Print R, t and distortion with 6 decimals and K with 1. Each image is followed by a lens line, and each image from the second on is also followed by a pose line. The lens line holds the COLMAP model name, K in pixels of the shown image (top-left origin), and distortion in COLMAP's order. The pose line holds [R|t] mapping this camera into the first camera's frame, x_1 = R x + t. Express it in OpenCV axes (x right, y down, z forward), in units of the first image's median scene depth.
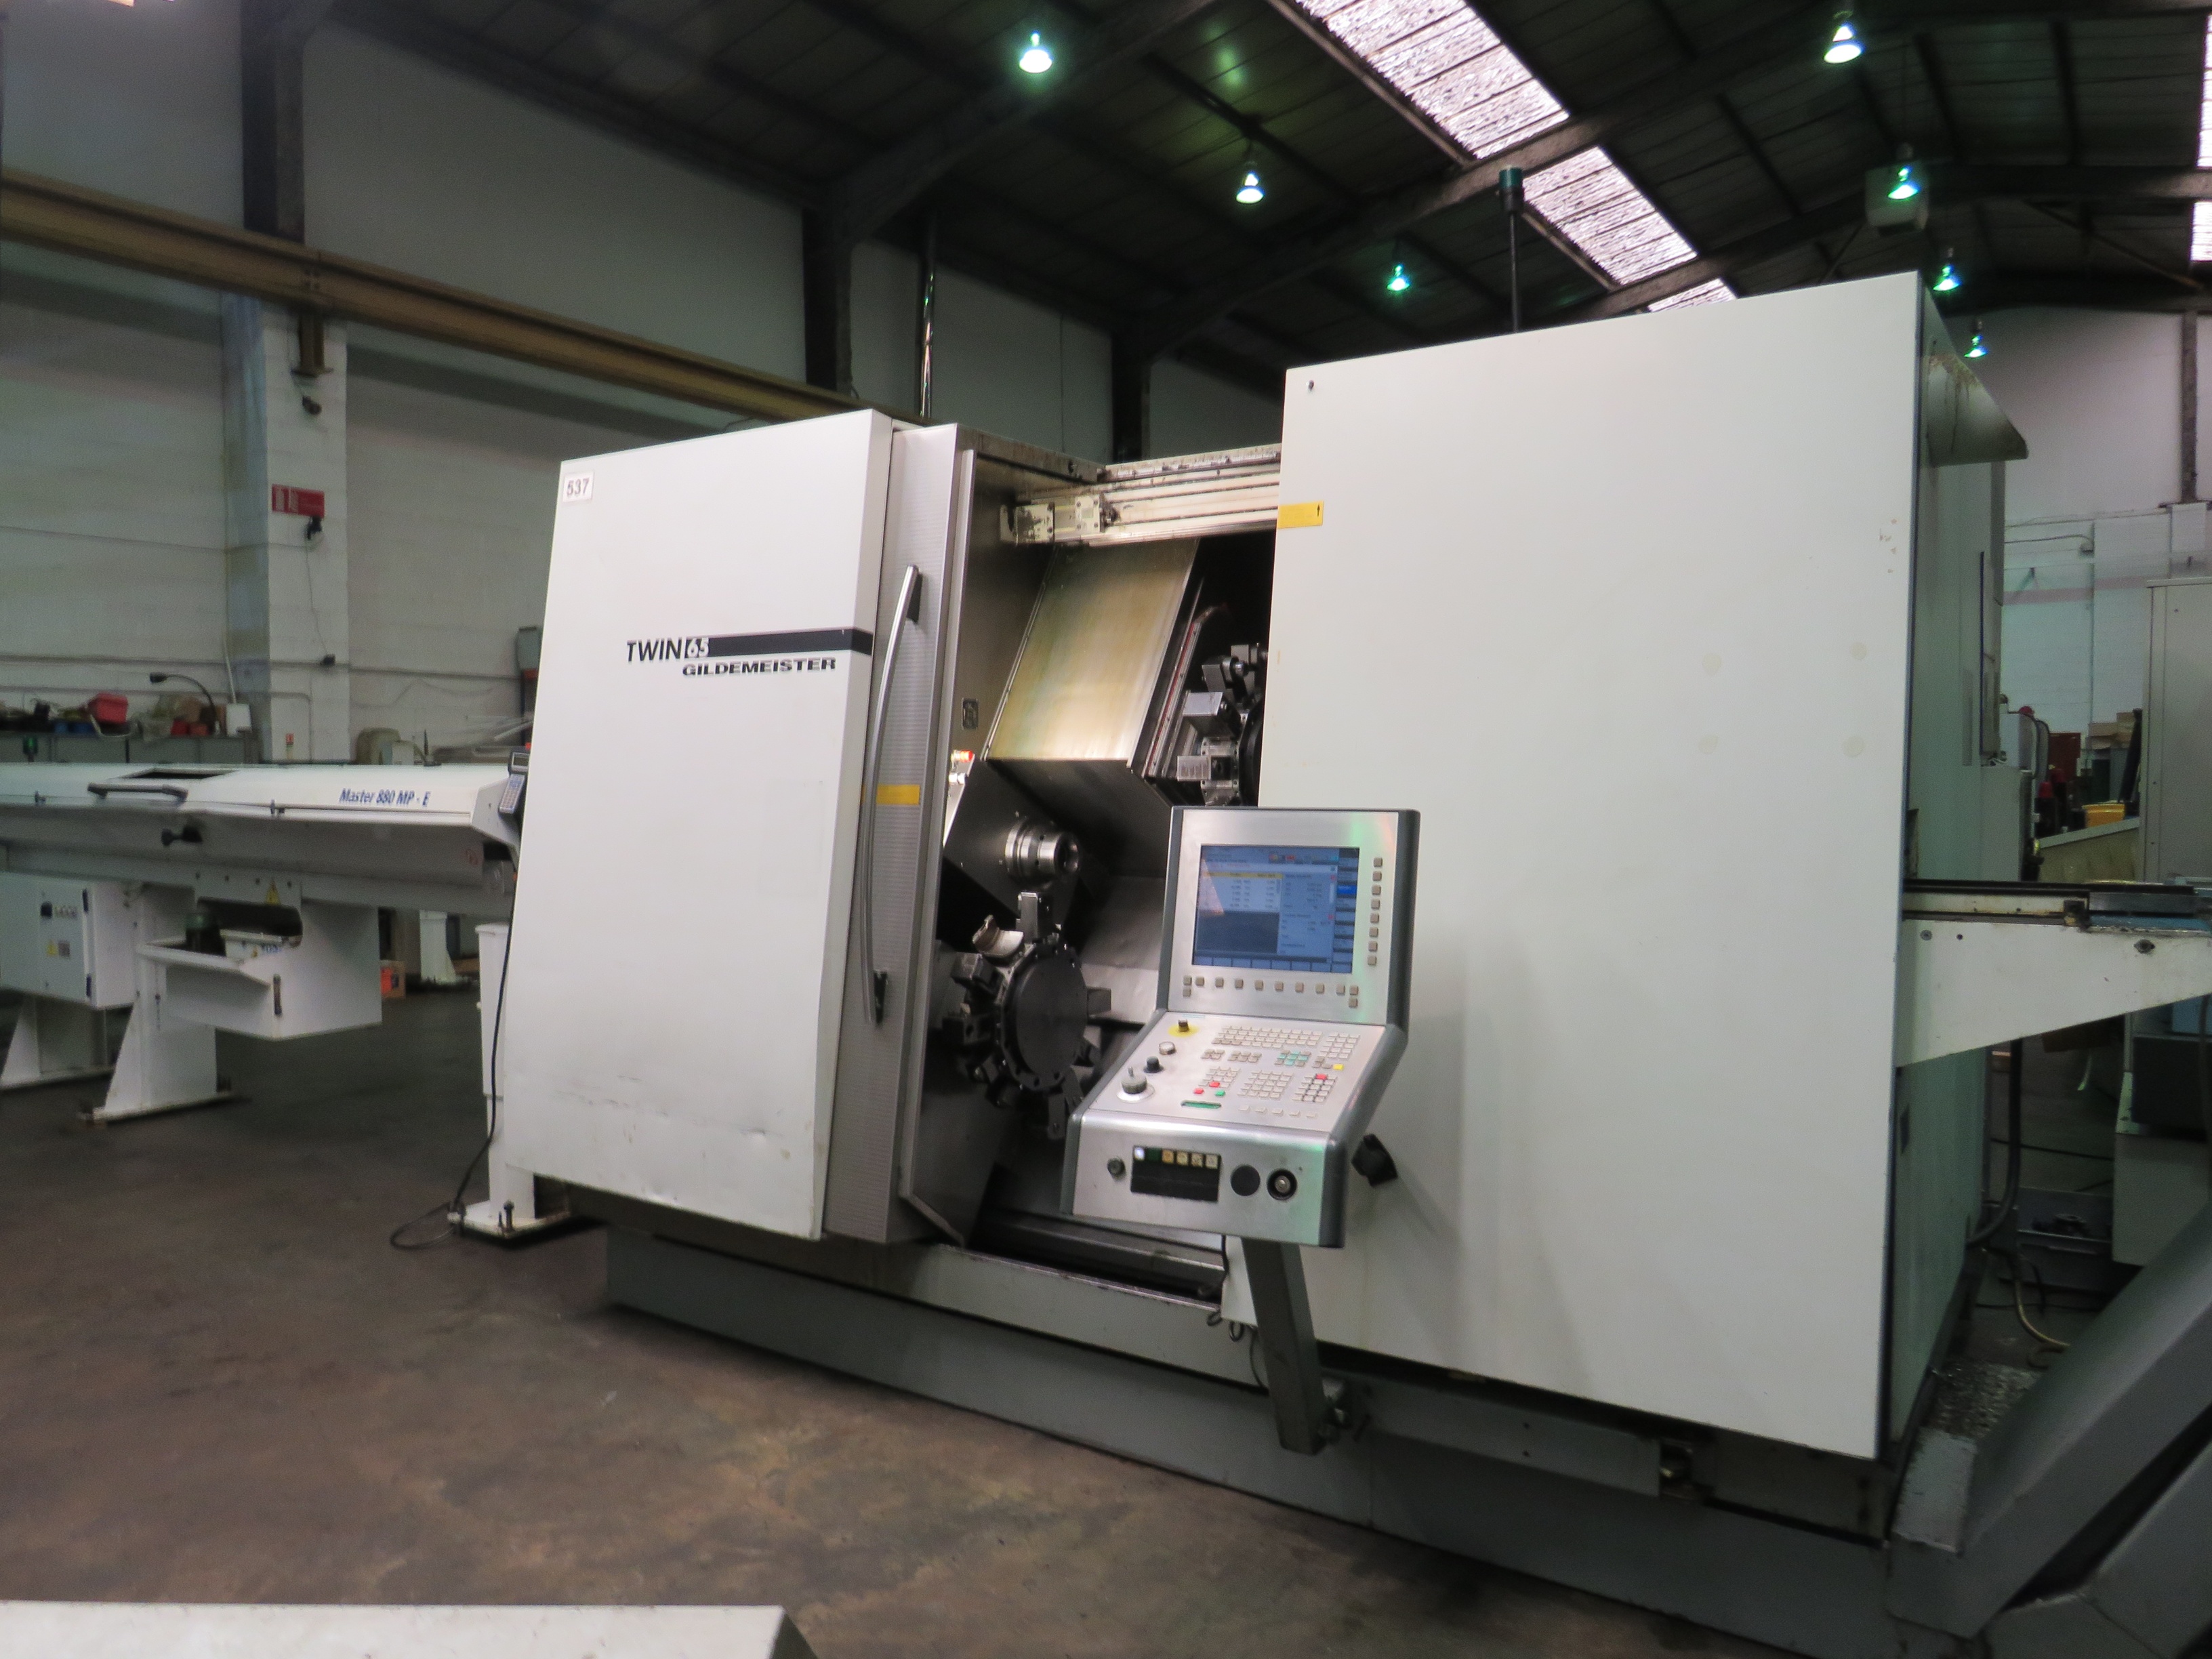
lens RADIAL K [[1557.1, 0, 1106.0], [0, 1557.1, 829.5], [0, 0, 1]] dist [-0.048653, 0.008549]
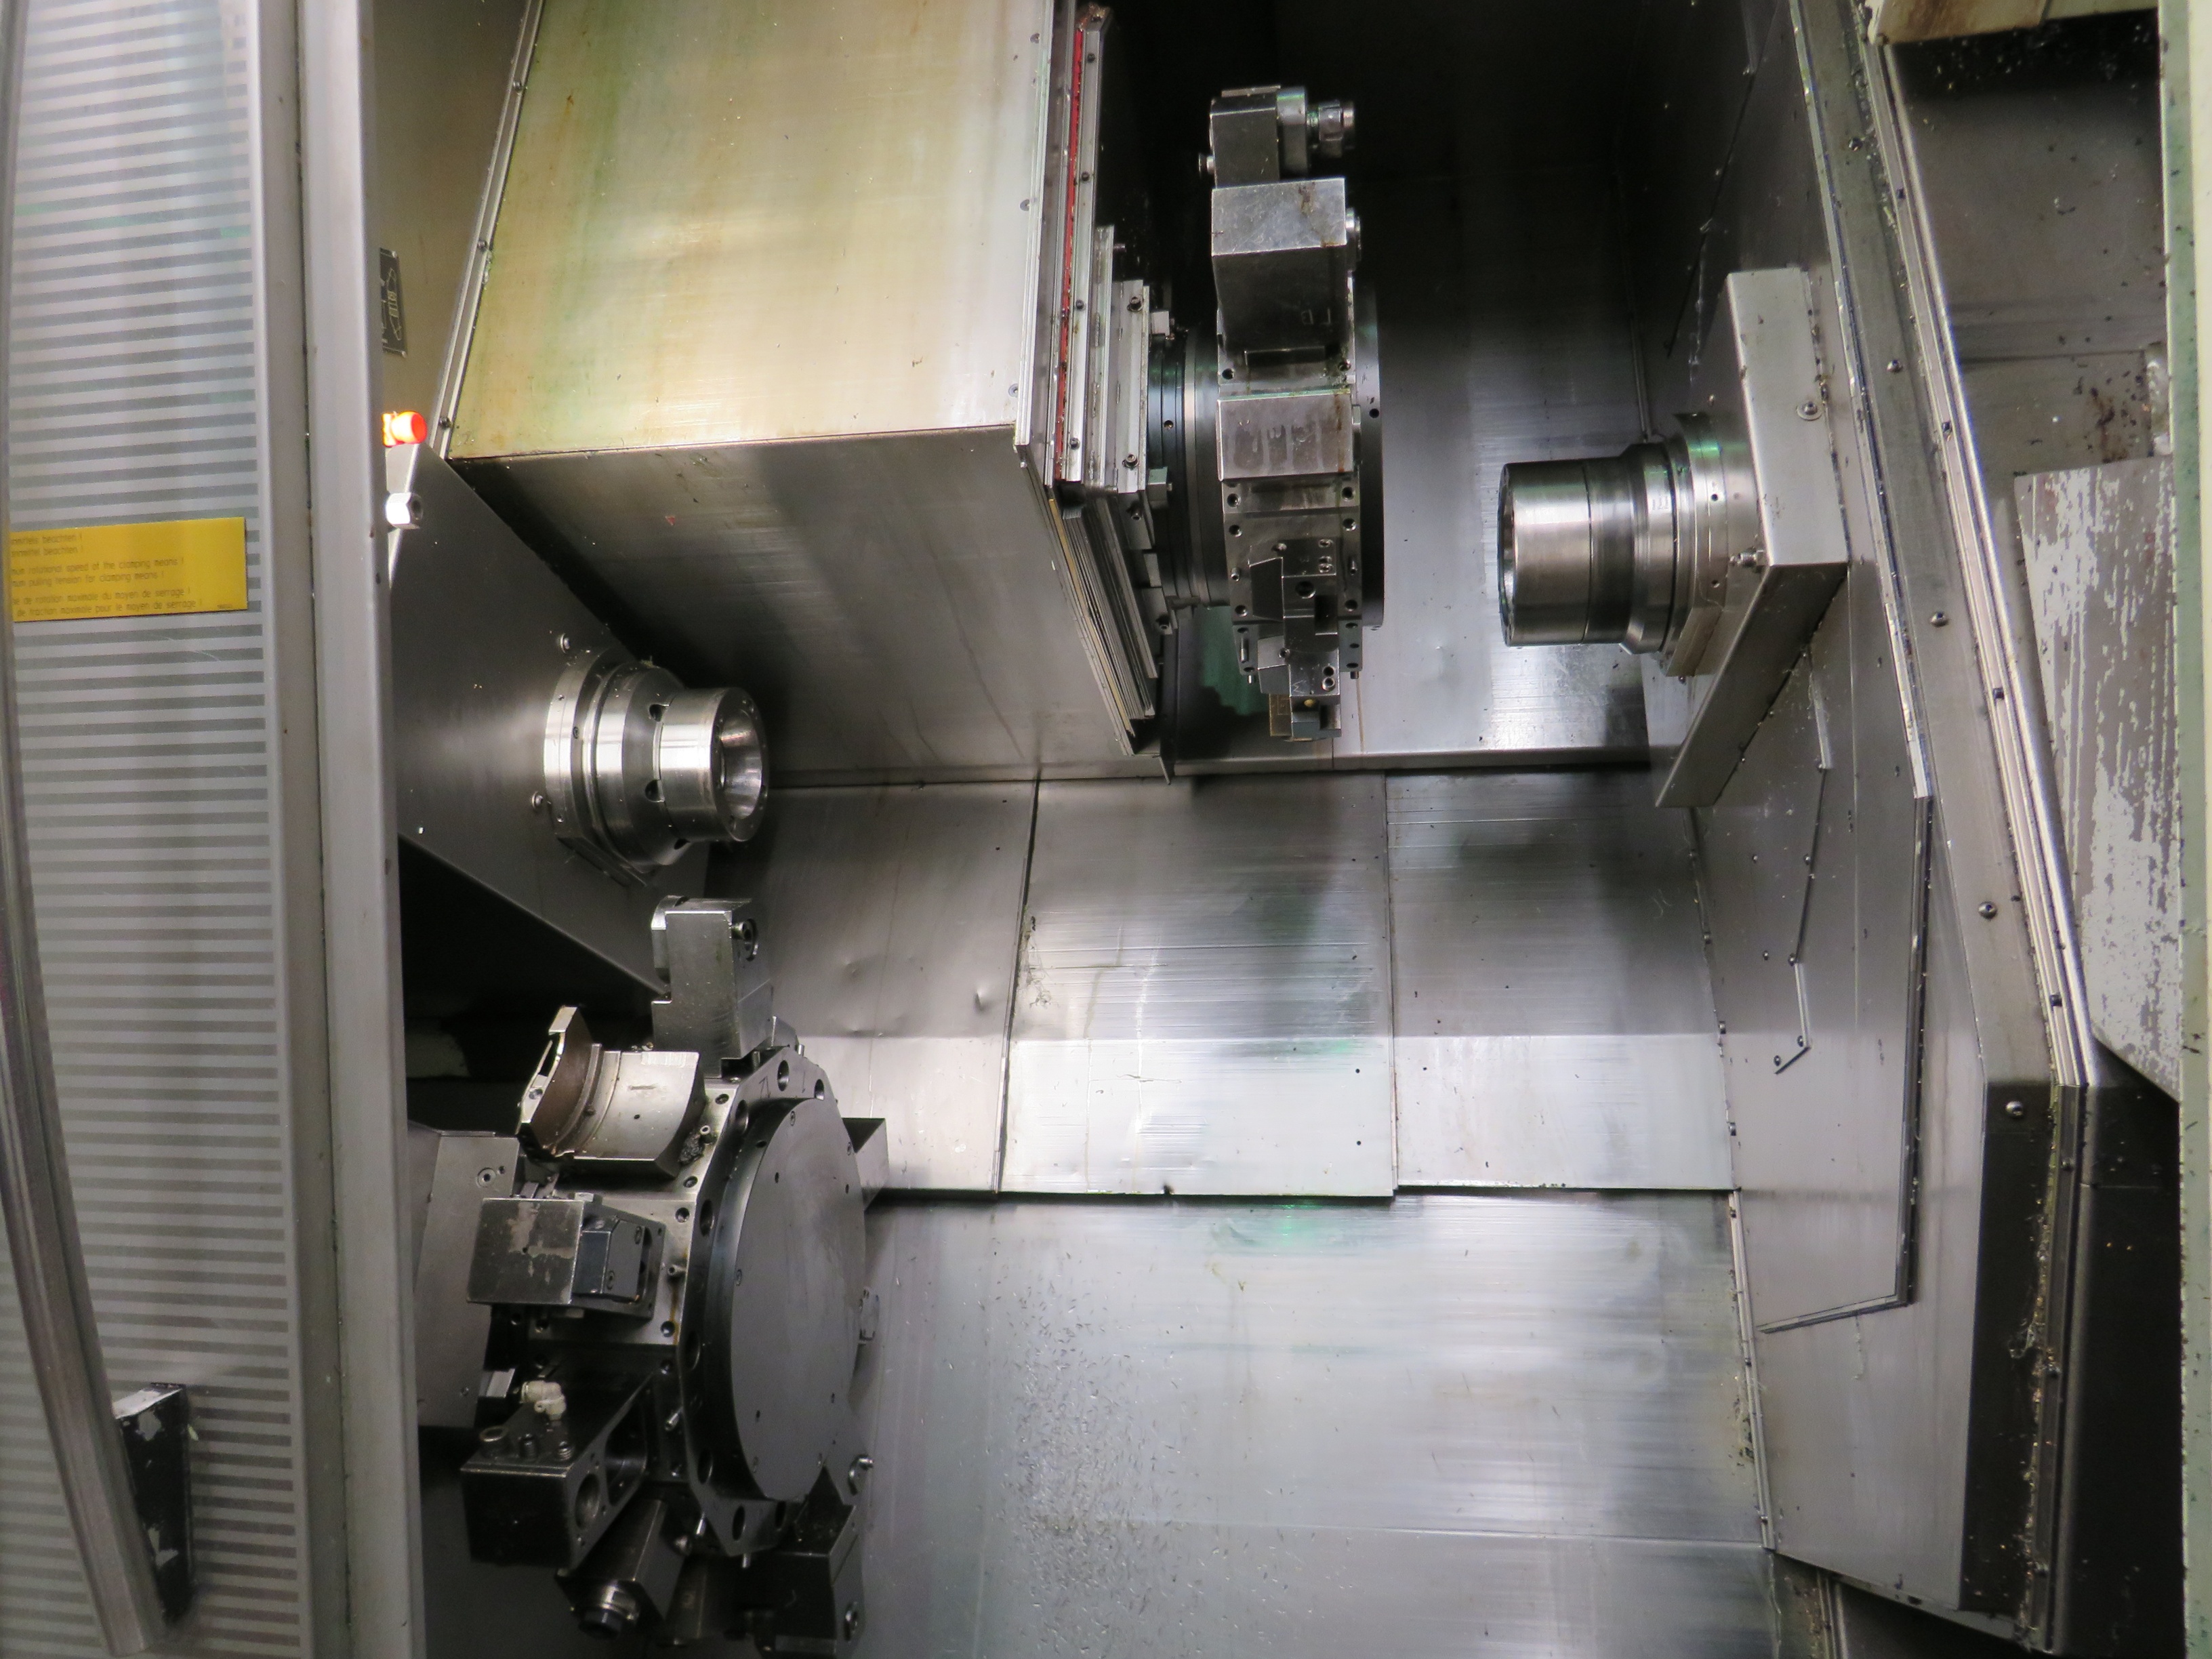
lens RADIAL K [[1557.1, 0, 1106.0], [0, 1557.1, 829.5], [0, 0, 1]] dist [-0.048653, 0.008549]
pose [[0.904525, -0.110085, 0.411965, -0.096722], [0.064465, 0.990300, 0.123086, -0.003795], [-0.421519, -0.084777, 0.902848, 0.709142]]
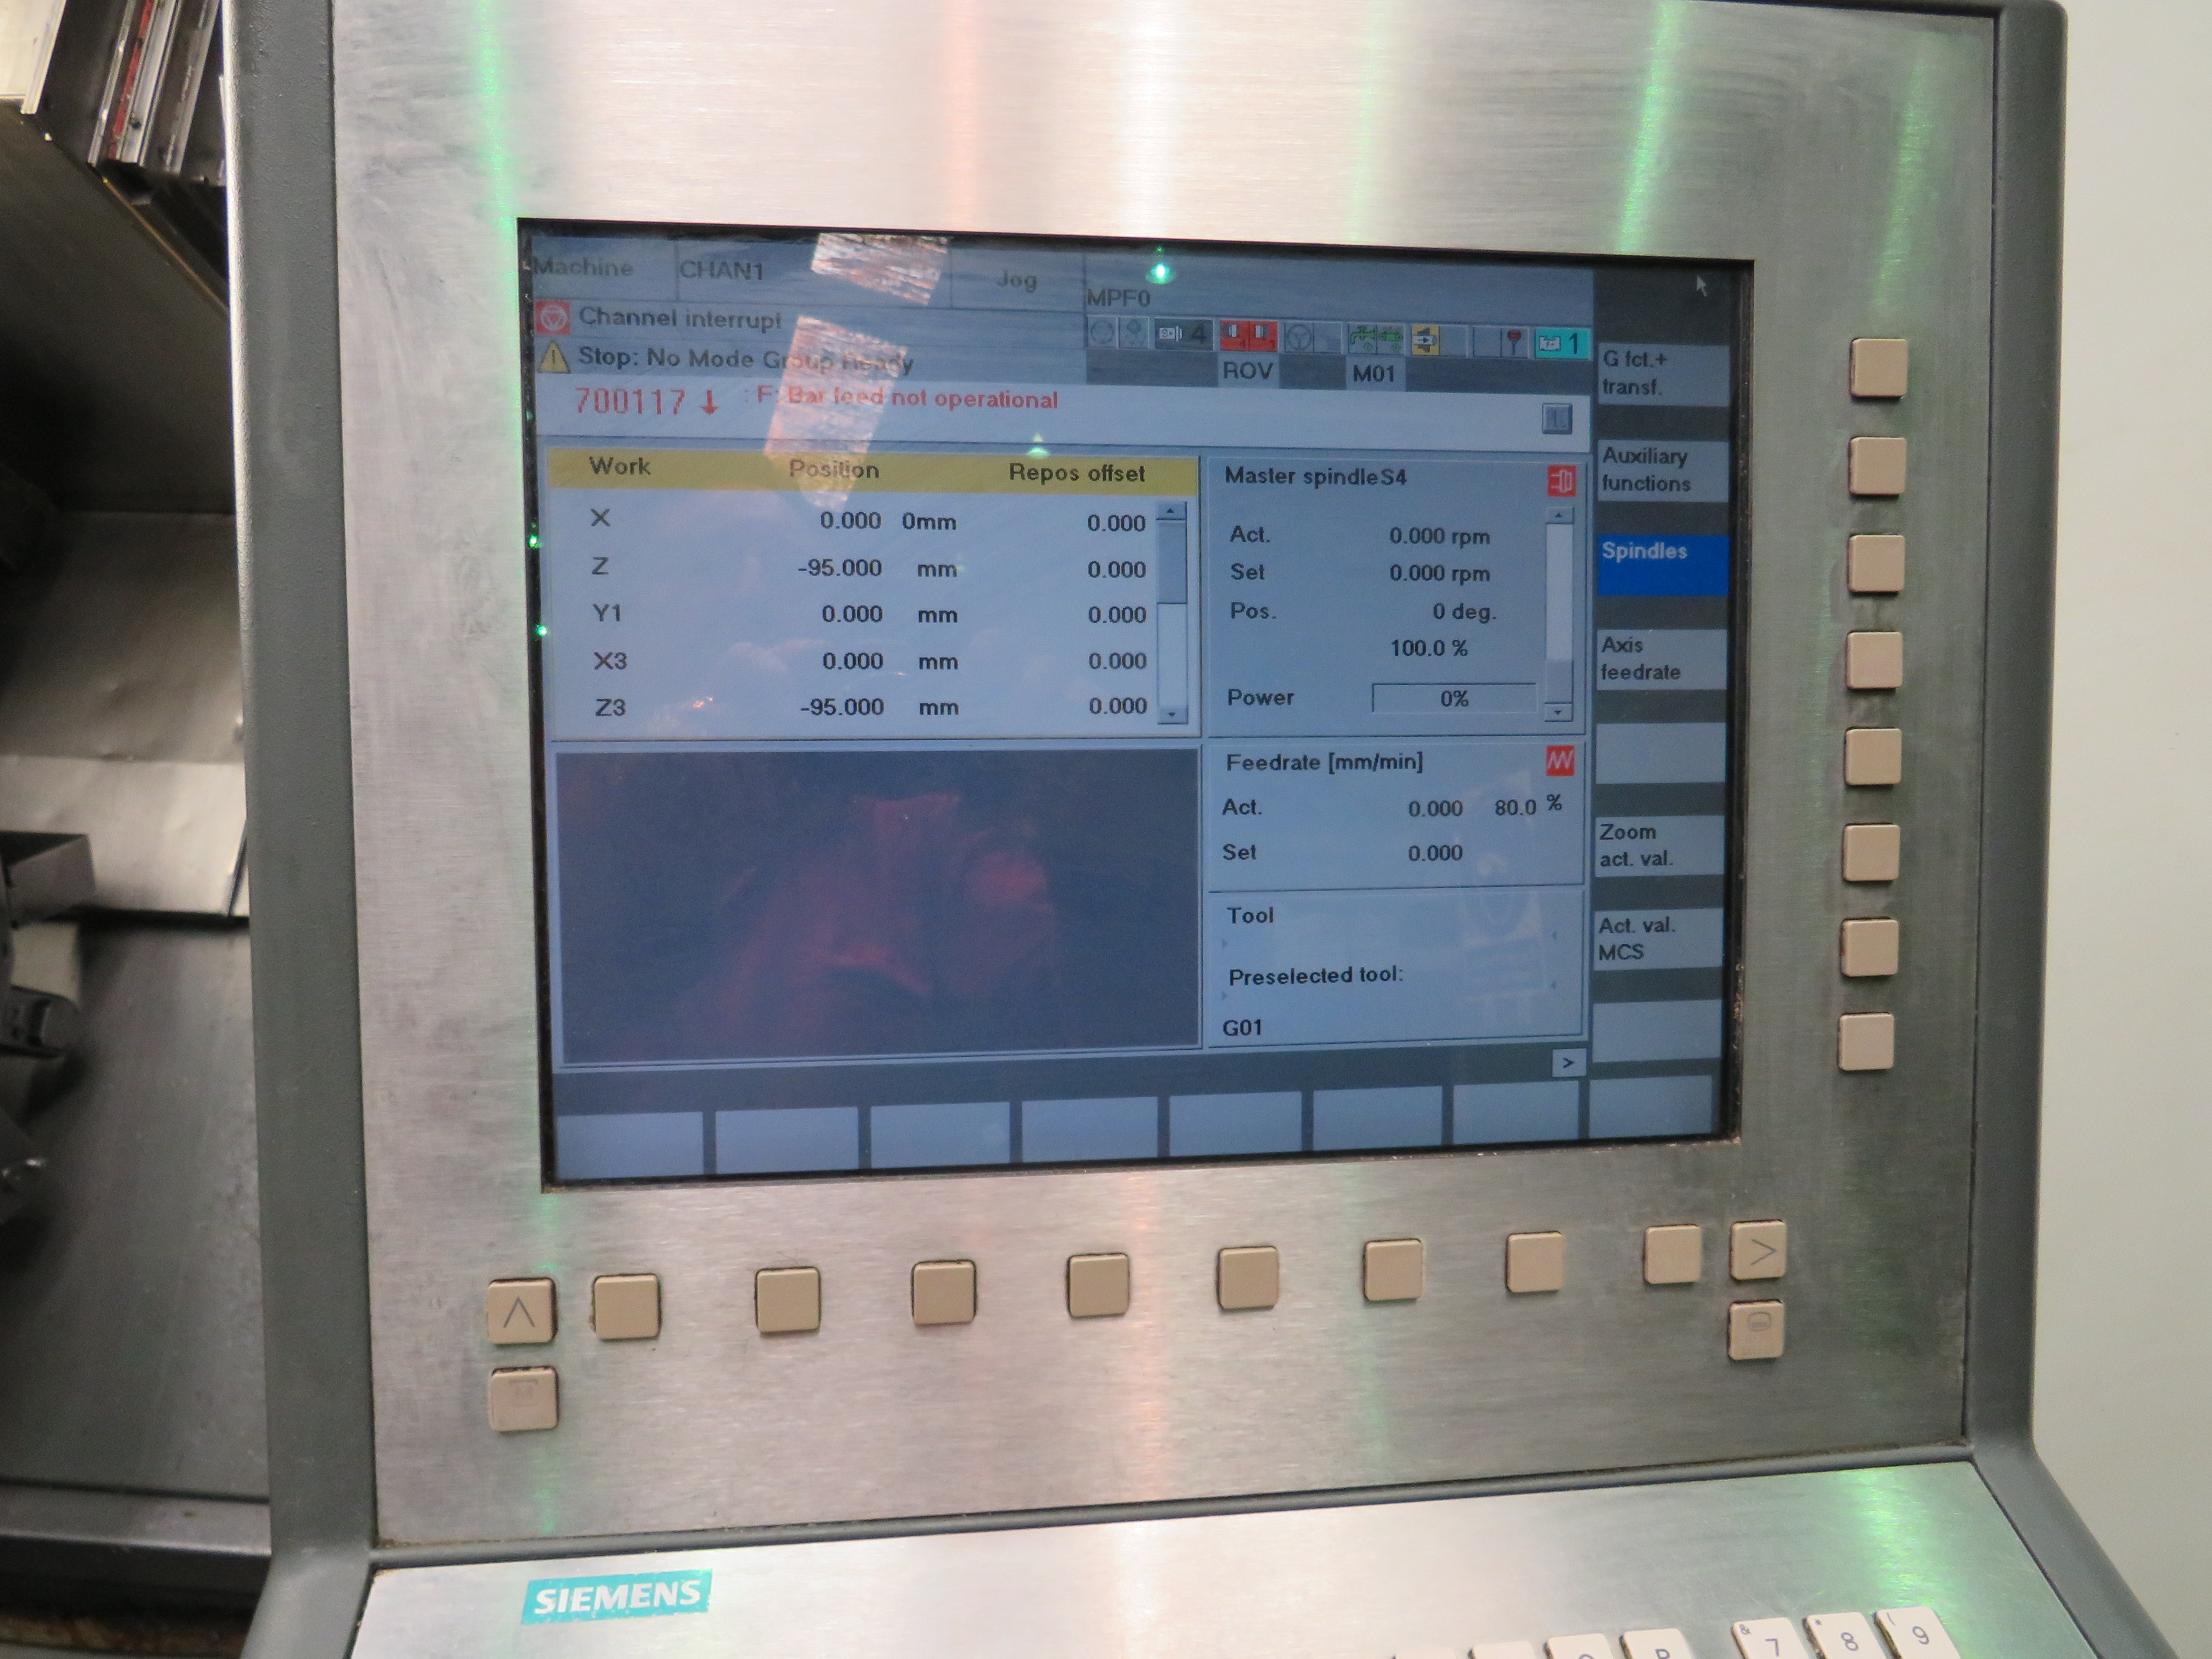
lens RADIAL K [[1591.6, 0, 1147.9], [0, 1591.6, 843.7], [0, 0, 1]] dist [-0.041319, -0.005343]
pose [[0.844620, -0.124439, 0.520704, 0.023744], [-0.004409, 0.970962, 0.239193, 0.019887], [-0.535349, -0.204323, 0.819545, 0.623566]]
